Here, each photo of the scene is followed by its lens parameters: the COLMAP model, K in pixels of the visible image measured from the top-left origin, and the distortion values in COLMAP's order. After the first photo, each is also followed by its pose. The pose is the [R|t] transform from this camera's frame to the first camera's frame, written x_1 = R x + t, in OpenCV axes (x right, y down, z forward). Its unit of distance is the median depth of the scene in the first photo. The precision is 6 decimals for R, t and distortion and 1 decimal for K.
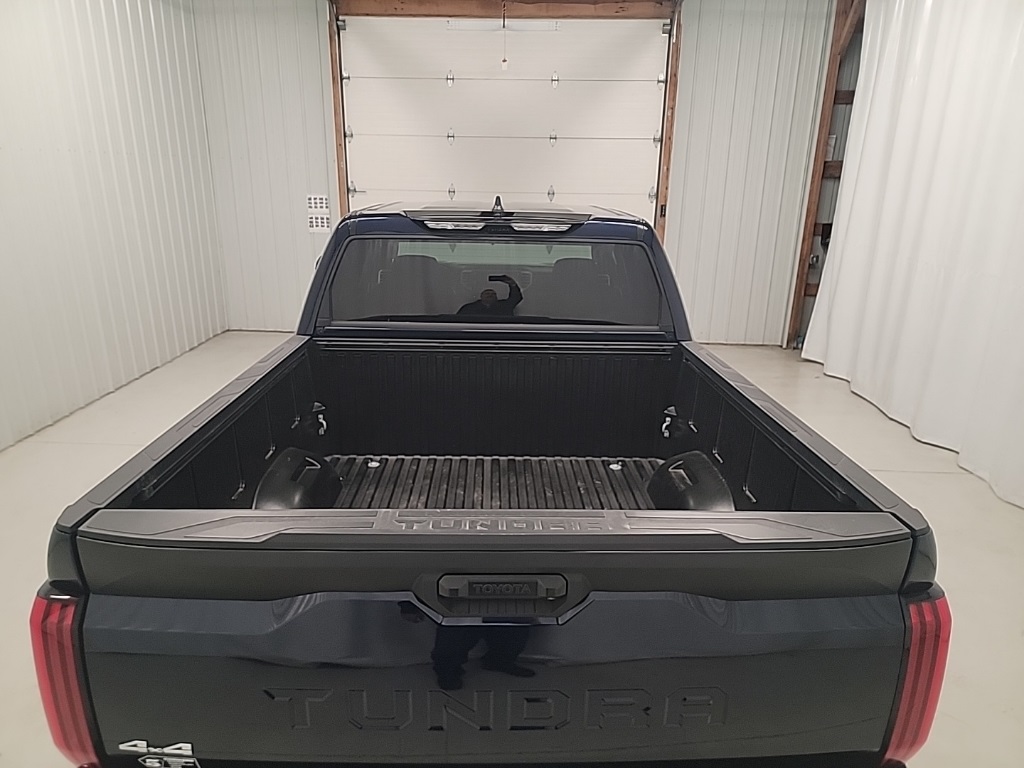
lens RADIAL K [[720.8, 0, 514.2], [0, 720.8, 384.9], [0, 0, 1]] dist [0.059454, -0.041322]
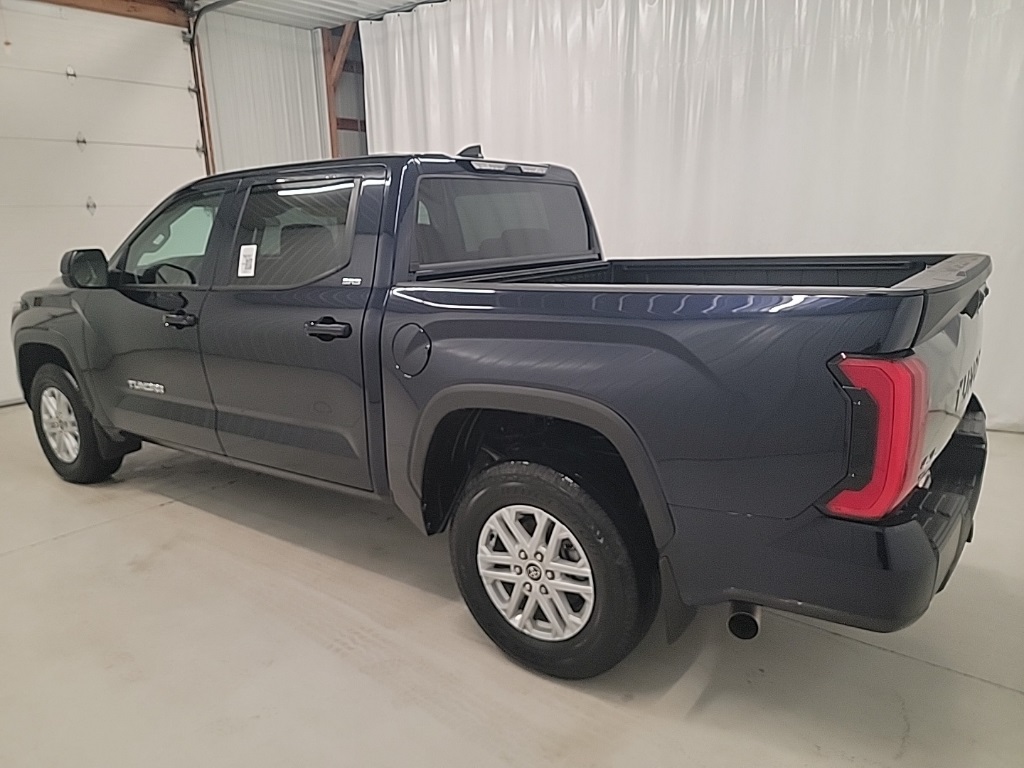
lens RADIAL K [[722.1, 0, 509.7], [0, 722.1, 387.4], [0, 0, 1]] dist [0.042195, -0.010966]
pose [[0.589981, -0.205871, 0.780730, -0.938555], [0.261595, 0.963529, 0.056391, 0.042174], [-0.763865, 0.170965, 0.622319, 0.350073]]
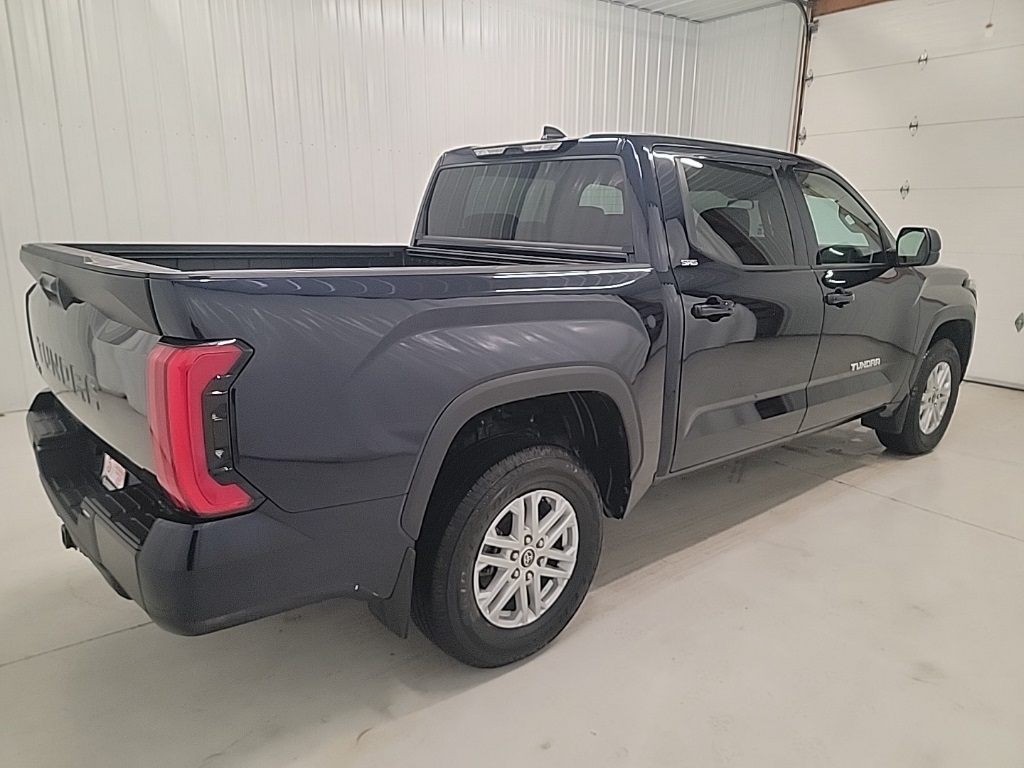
lens RADIAL K [[720.8, 0, 514.2], [0, 720.8, 384.9], [0, 0, 1]] dist [0.059454, -0.041322]
pose [[0.638242, 0.165047, -0.751935, 0.840536], [-0.217452, 0.975623, 0.029573, 0.094791], [0.738487, 0.144635, 0.658573, 0.313920]]
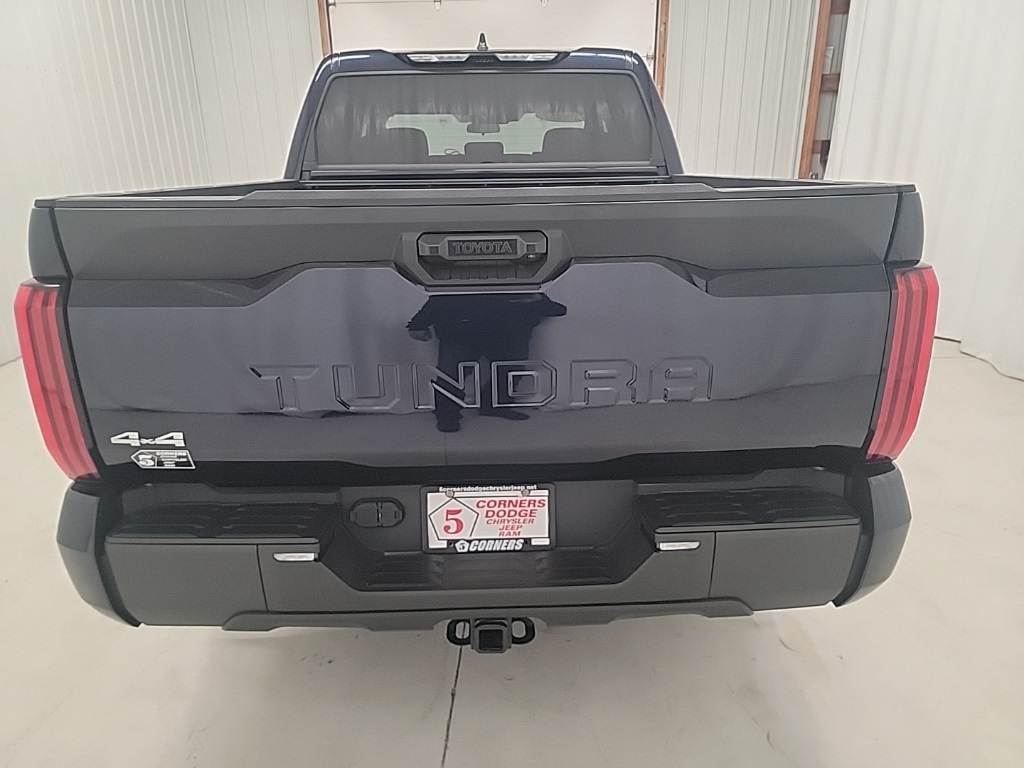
lens RADIAL K [[722.1, 0, 509.7], [0, 722.1, 387.4], [0, 0, 1]] dist [0.042195, -0.010966]
pose [[0.999446, -0.031162, -0.011721, 0.011568], [0.031497, 0.999066, 0.029567, 0.192475], [0.010788, -0.029919, 0.999494, 0.001558]]
